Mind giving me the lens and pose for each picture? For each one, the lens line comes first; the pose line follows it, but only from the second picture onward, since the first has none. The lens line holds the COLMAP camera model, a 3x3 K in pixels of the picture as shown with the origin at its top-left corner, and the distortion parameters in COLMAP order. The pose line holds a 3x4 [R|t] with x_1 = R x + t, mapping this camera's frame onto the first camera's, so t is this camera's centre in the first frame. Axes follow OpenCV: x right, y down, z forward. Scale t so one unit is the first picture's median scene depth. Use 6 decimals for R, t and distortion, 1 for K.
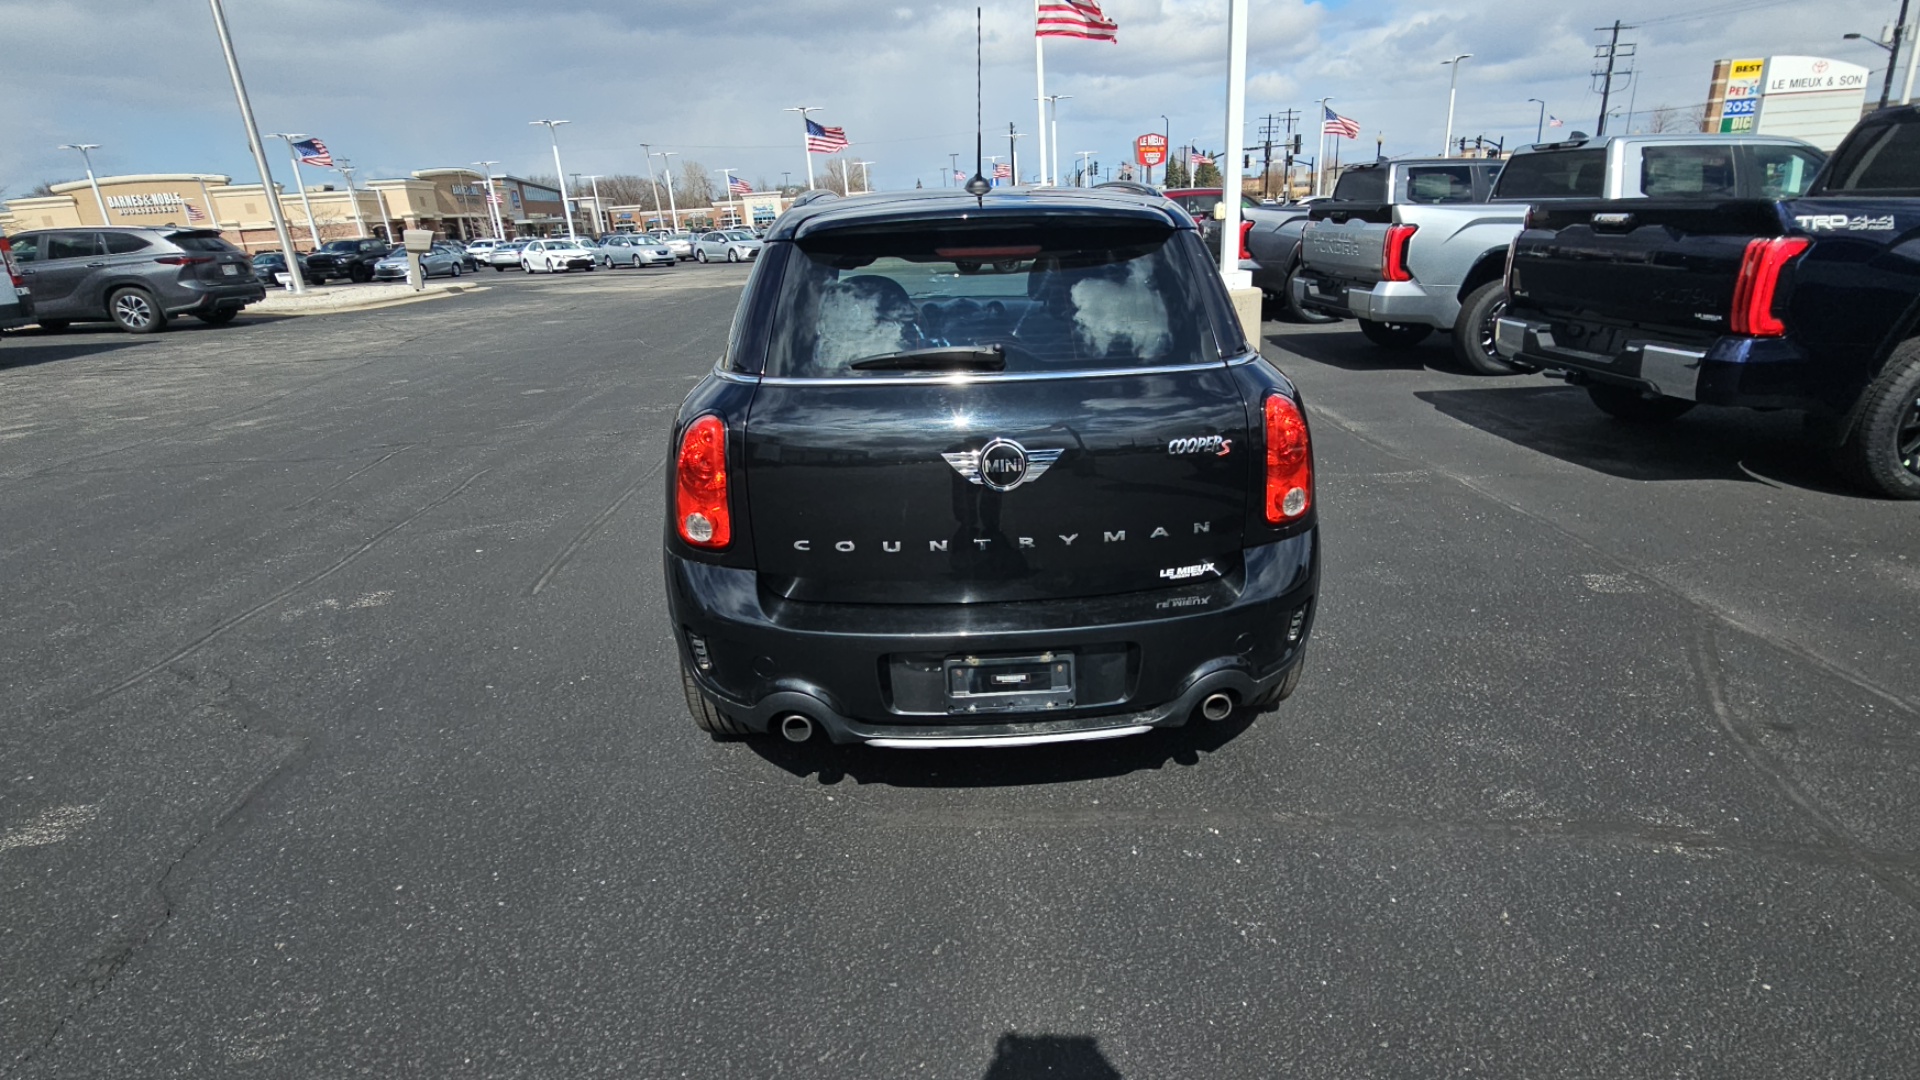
lens RADIAL K [[911.3, 0, 977.3], [0, 911.3, 543.7], [0, 0, 1]] dist [0.006504, -0.004554]
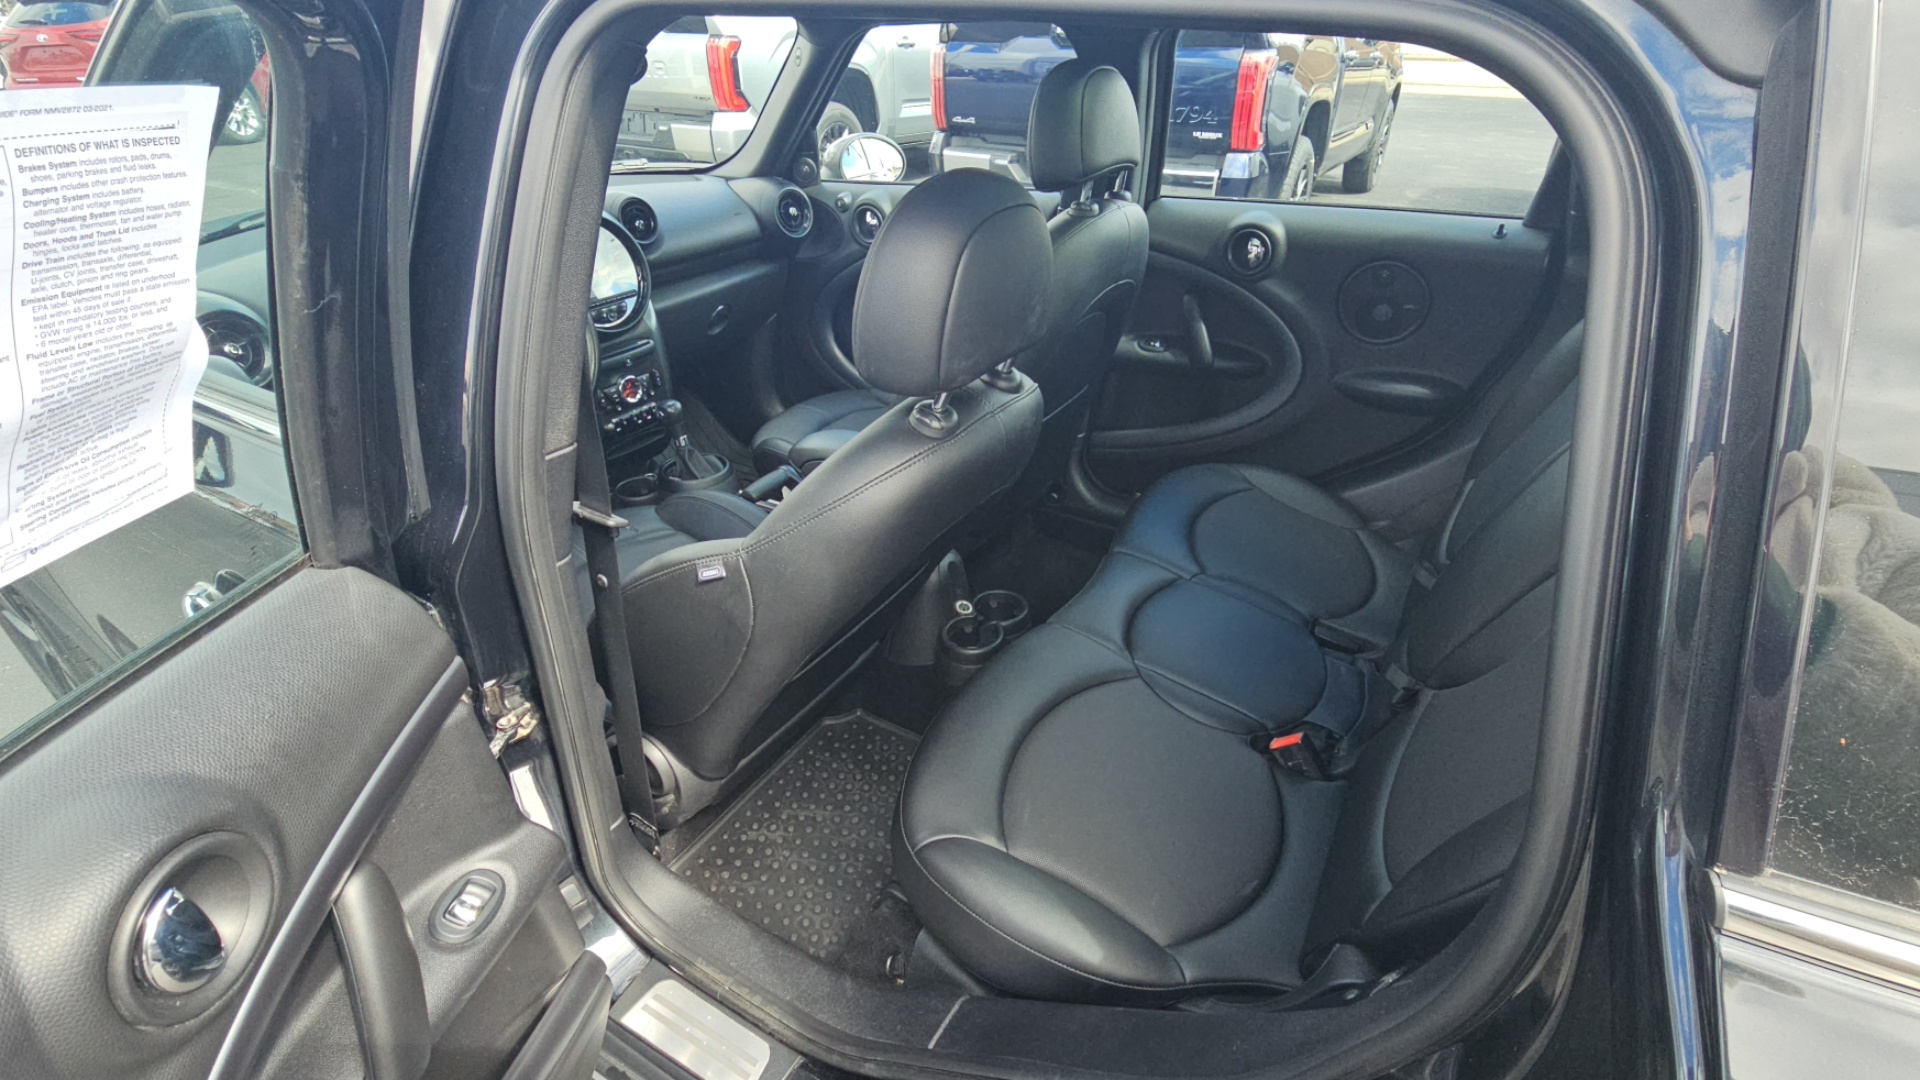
lens RADIAL K [[858.2, 0, 987.2], [0, 858.2, 558.4], [0, 0, 1]] dist [0.009218, -0.007236]
pose [[0.548563, -0.416514, 0.724979, -0.142198], [0.263826, 0.909017, 0.322621, -0.109319], [-0.793395, 0.014291, 0.608540, 0.346242]]
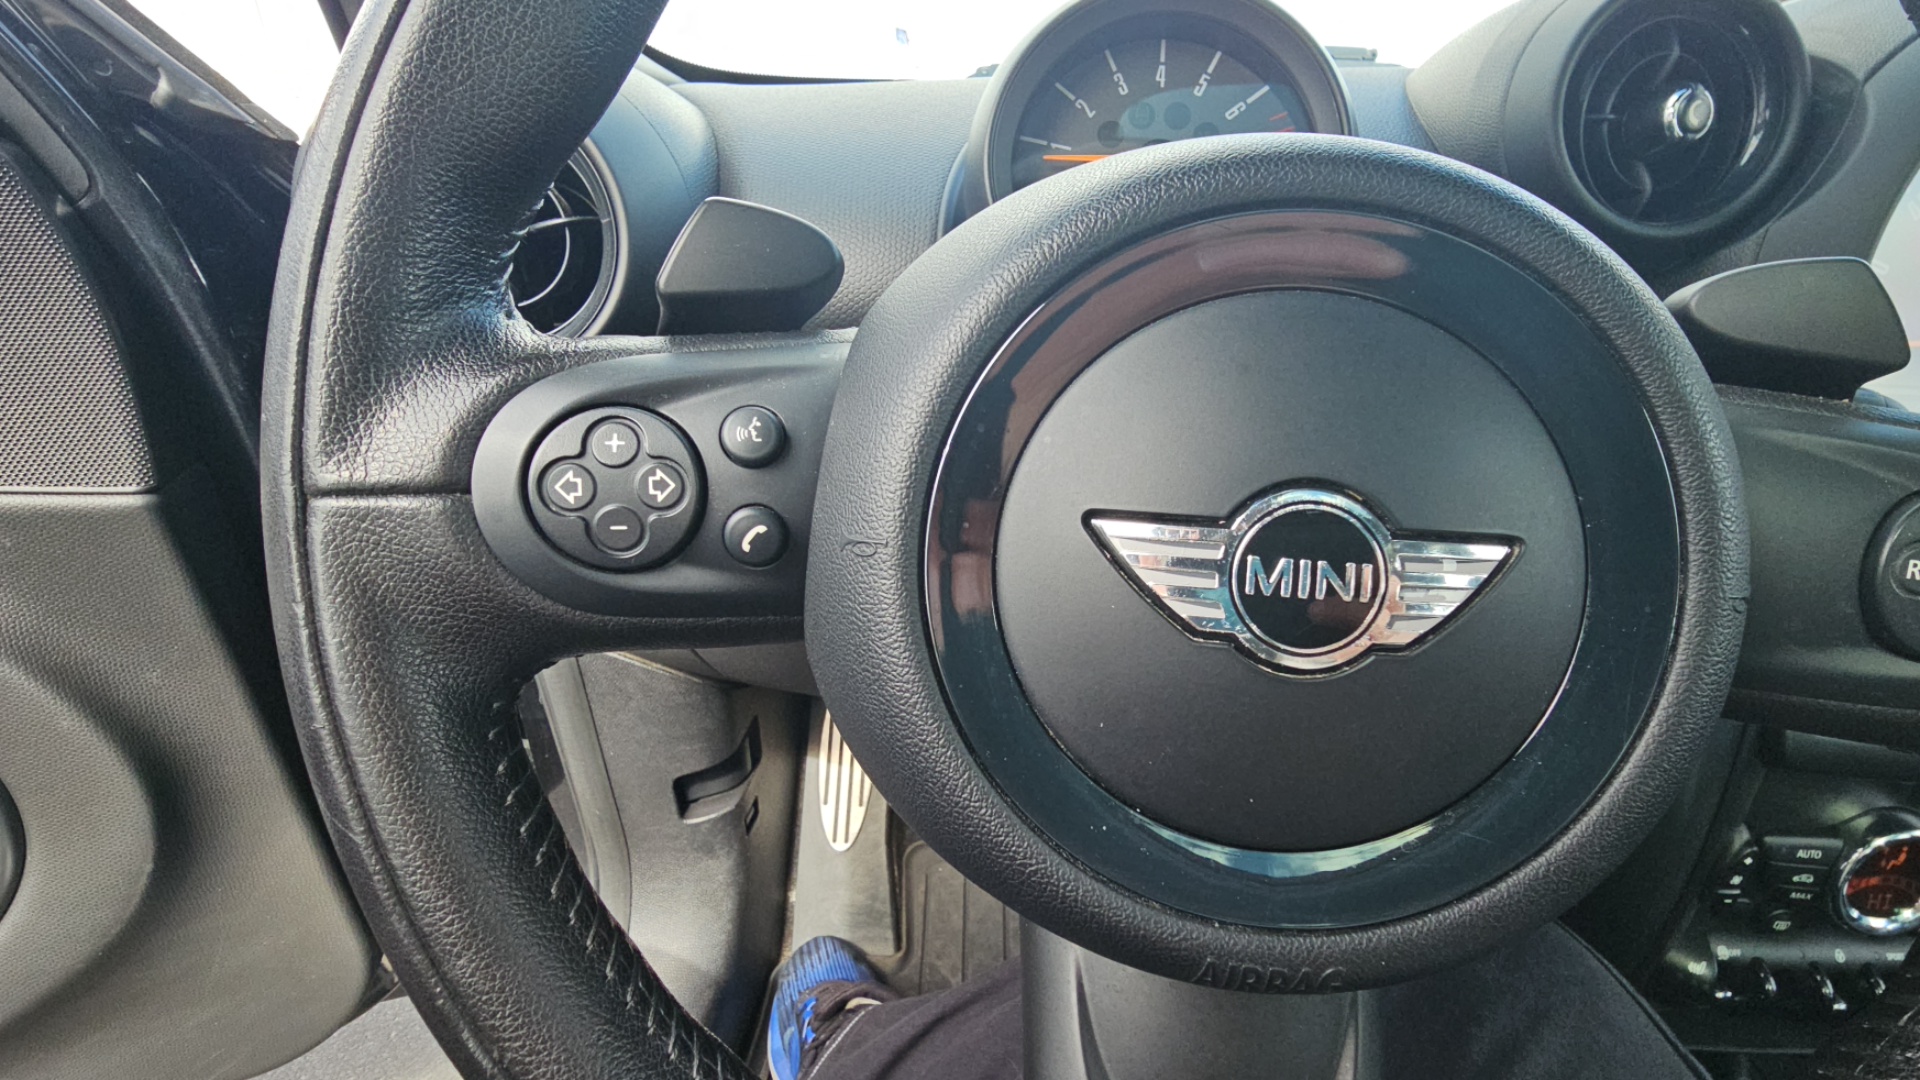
lens RADIAL K [[858.2, 0, 978.8], [0, 858.2, 517.9], [0, 0, 1]] dist [0.009218, -0.007236]
pose [[0.995396, 0.081876, -0.049839, -0.058007], [-0.078162, 0.994309, 0.072385, -0.121203], [0.055482, -0.068157, 0.996131, 0.514658]]
